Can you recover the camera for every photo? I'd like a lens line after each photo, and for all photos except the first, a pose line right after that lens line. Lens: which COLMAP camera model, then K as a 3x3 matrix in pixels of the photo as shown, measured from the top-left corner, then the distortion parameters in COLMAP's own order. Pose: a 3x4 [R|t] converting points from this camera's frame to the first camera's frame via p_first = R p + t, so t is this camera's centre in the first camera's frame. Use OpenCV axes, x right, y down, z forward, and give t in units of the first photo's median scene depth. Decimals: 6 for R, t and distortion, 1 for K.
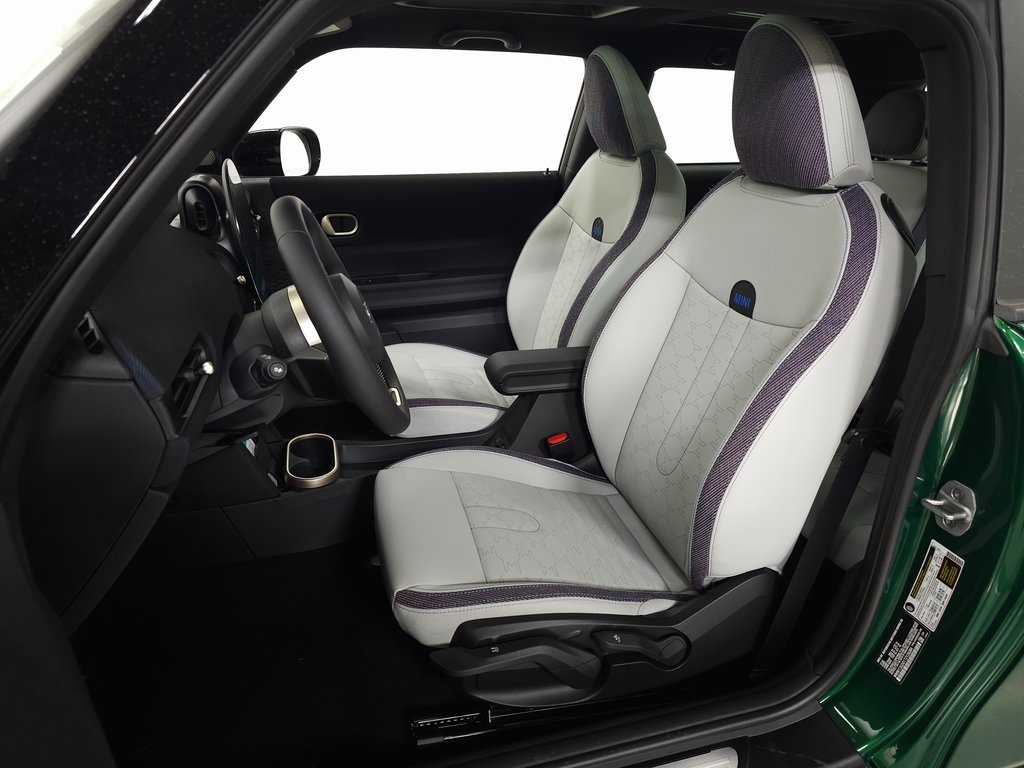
lens RADIAL K [[685.8, 0, 512.0], [0, 685.8, 384.0], [0, 0, 1]] dist [0.083622, -0.144450]
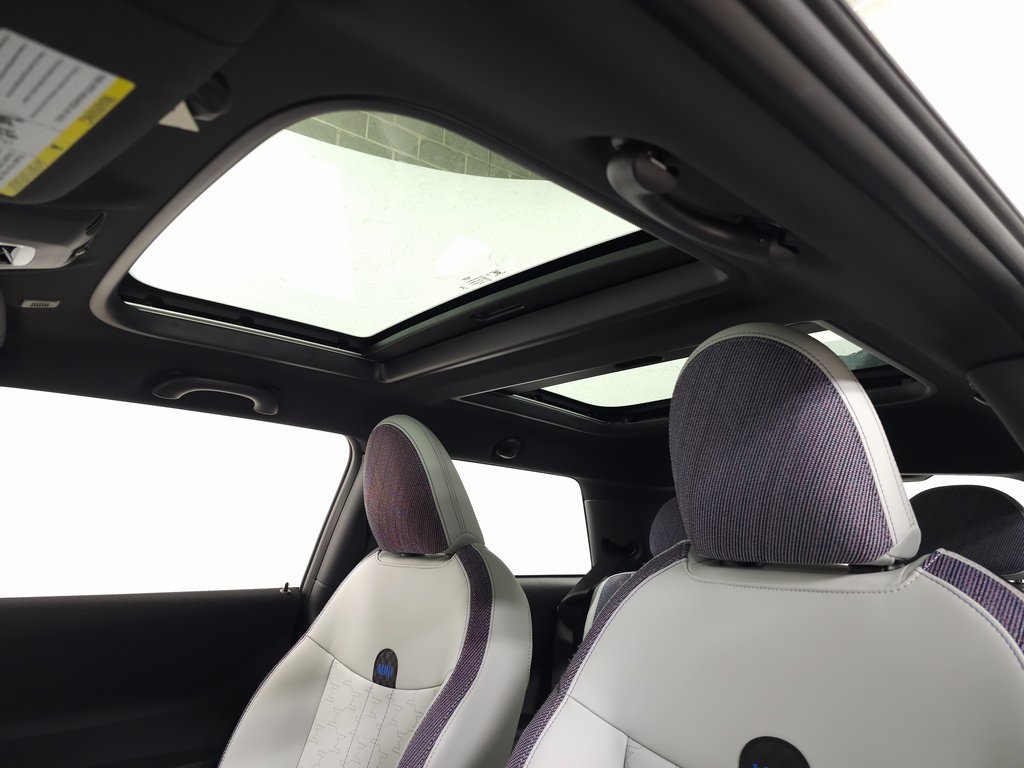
lens RADIAL K [[685.8, 0, 512.0], [0, 685.8, 384.0], [0, 0, 1]] dist [0.083622, -0.144450]
pose [[0.894602, 0.114531, 0.431938, -0.076921], [0.158823, 0.821994, -0.546901, -0.069881], [-0.417687, 0.557860, 0.717168, 0.336719]]
